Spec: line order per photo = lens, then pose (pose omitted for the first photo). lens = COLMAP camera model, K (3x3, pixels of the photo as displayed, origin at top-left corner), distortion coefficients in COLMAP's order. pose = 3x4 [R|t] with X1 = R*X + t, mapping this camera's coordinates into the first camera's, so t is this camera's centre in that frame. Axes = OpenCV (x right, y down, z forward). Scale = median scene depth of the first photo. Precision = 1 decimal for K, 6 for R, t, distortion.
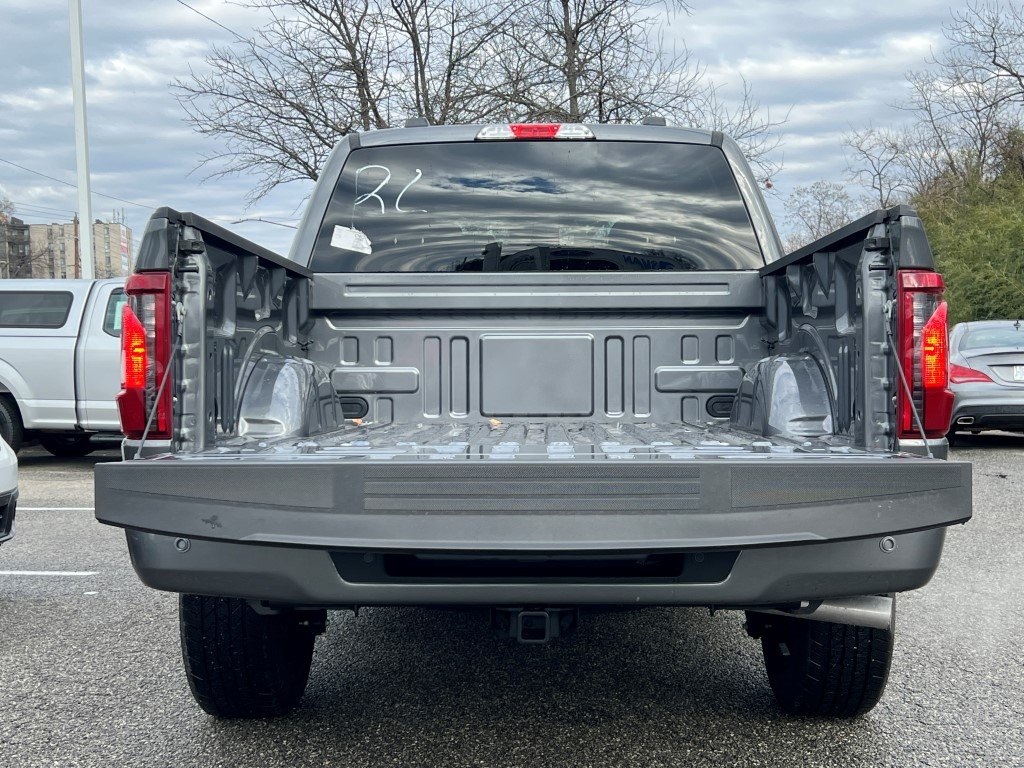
lens RADIAL K [[1352.3, 0, 512.0], [0, 1352.3, 384.0], [0, 0, 1]] dist [0.078629, -0.009640]
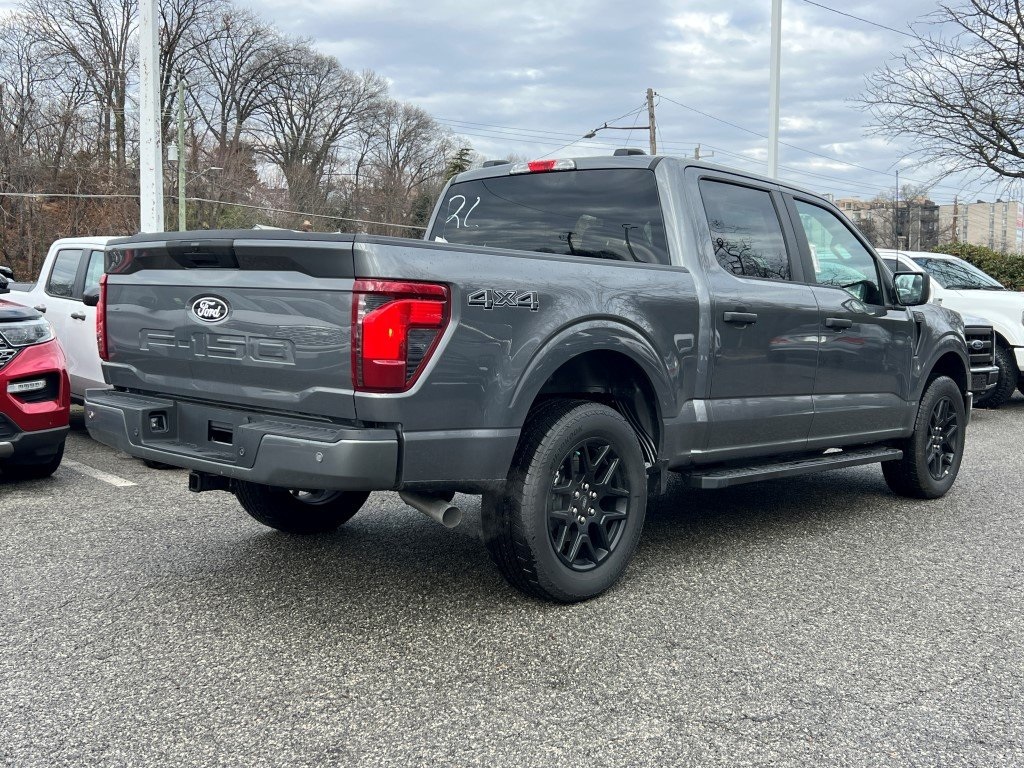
lens RADIAL K [[1118.7, 0, 512.0], [0, 1118.7, 384.0], [0, 0, 1]] dist [-0.019301, -0.013556]
pose [[0.747342, 0.067882, -0.660963, 0.764430], [-0.039086, 0.997536, 0.058254, -0.029345], [0.663289, -0.017701, 0.748154, 0.120413]]
